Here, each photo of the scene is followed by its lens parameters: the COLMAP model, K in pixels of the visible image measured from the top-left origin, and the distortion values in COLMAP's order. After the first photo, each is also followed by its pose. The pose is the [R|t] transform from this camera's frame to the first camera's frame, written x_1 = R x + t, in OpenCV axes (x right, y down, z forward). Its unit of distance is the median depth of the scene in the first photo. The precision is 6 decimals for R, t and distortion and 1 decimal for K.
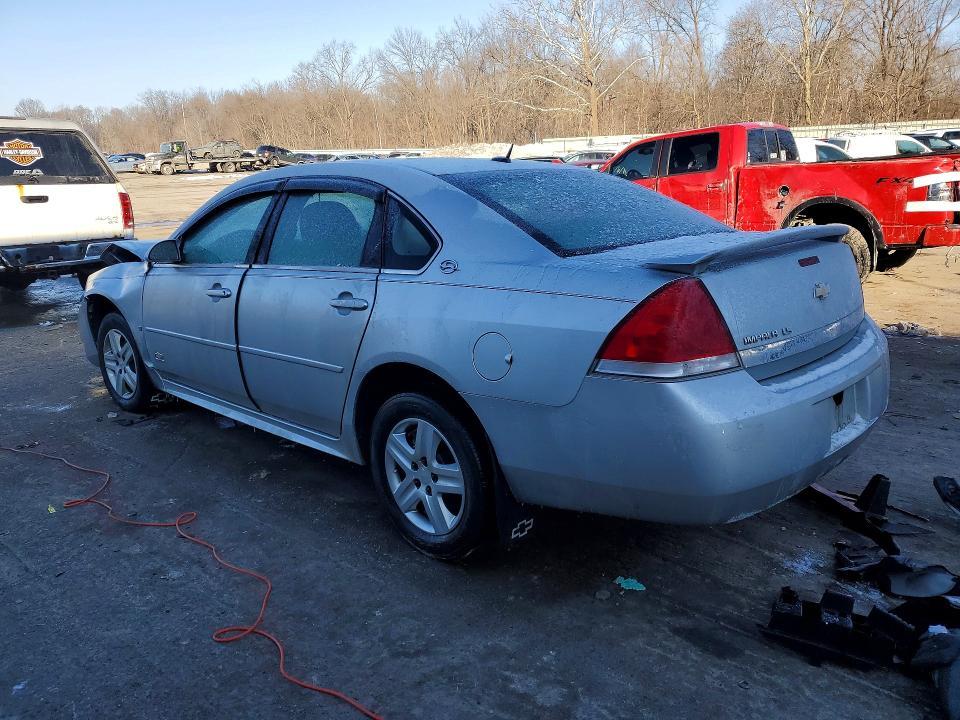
lens RADIAL K [[746.4, 0, 480.0], [0, 746.4, 358.7], [0, 0, 1]] dist [0.017924, 0.003535]
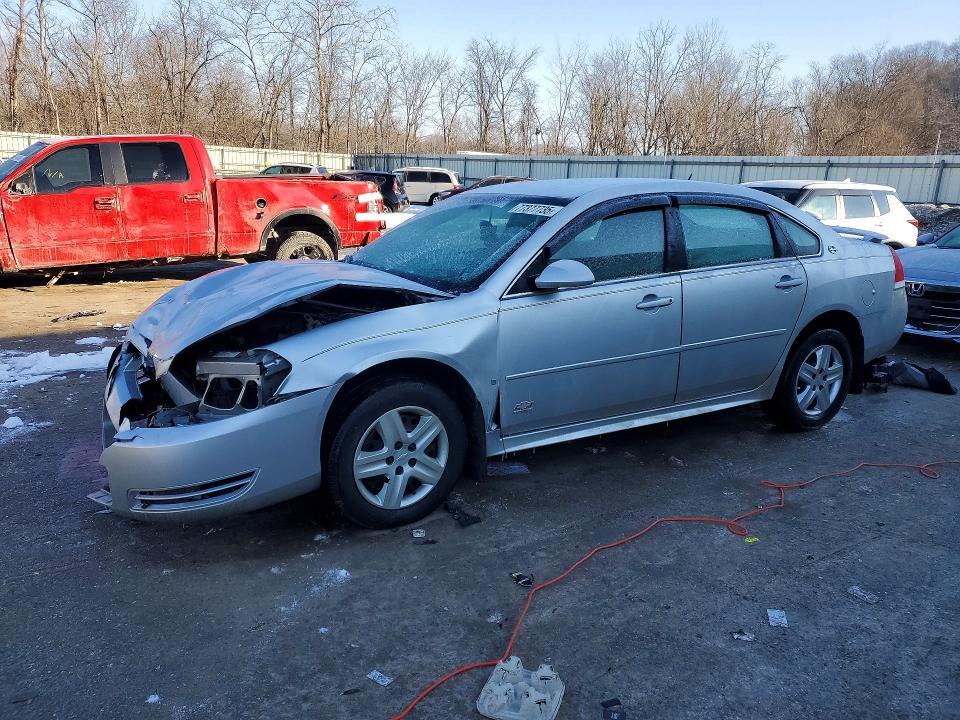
lens RADIAL K [[746.4, 0, 480.9], [0, 746.4, 361.2], [0, 0, 1]] dist [0.017924, 0.003535]
pose [[0.250173, -0.188738, 0.949627, -0.675186], [0.198582, 0.969966, 0.140465, -0.096956], [-0.947617, 0.153439, 0.280140, 0.460000]]
